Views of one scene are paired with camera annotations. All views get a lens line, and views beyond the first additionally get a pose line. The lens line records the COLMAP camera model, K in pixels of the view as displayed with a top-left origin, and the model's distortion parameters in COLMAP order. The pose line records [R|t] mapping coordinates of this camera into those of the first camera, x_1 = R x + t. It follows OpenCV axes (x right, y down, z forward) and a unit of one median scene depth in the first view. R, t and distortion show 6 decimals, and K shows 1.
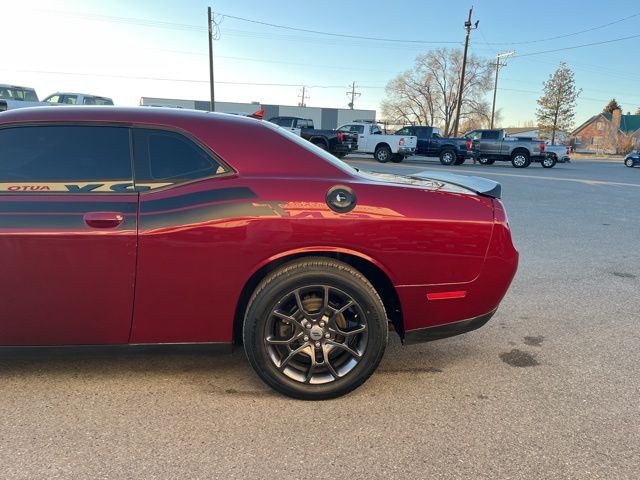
lens RADIAL K [[481.7, 0, 313.9], [0, 481.7, 241.0], [0, 0, 1]] dist [0.075010, -0.097323]
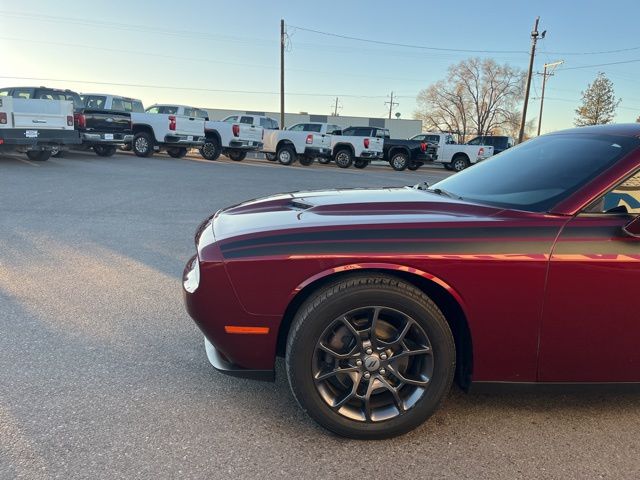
lens RADIAL K [[481.7, 0, 314.1], [0, 481.7, 235.6], [0, 0, 1]] dist [0.075010, -0.097323]
pose [[0.999388, 0.007701, -0.034125, -0.109472], [-0.008693, 0.999541, -0.029026, -0.002310], [0.033886, 0.029305, 0.998996, 0.004601]]
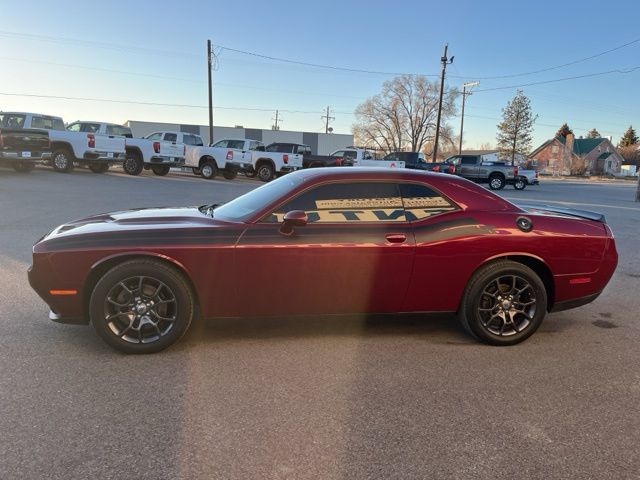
lens RADIAL K [[481.7, 0, 318.6], [0, 481.7, 238.4], [0, 0, 1]] dist [0.075010, -0.097323]
pose [[0.996638, -0.010397, 0.081268, -0.066616], [0.014059, 0.998905, -0.044616, 0.002423], [-0.080715, 0.045608, 0.995693, -0.054028]]
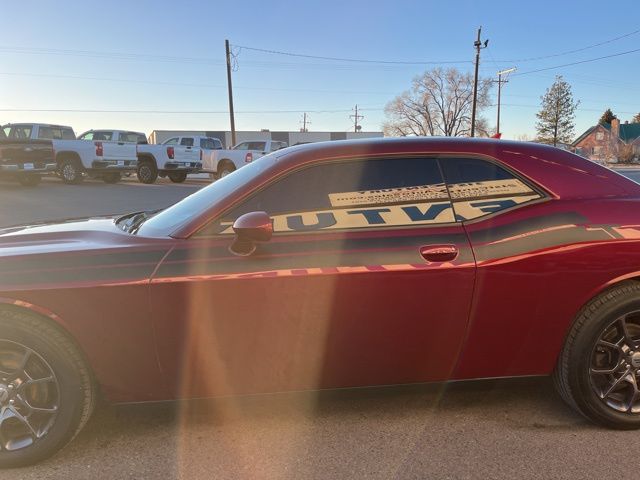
lens RADIAL K [[481.7, 0, 317.1], [0, 481.7, 242.1], [0, 0, 1]] dist [0.075010, -0.097323]
pose [[0.998663, -0.051280, 0.006478, -0.053655], [0.051519, 0.997669, -0.044757, -0.002693], [-0.004167, 0.045031, 0.998977, 0.002388]]
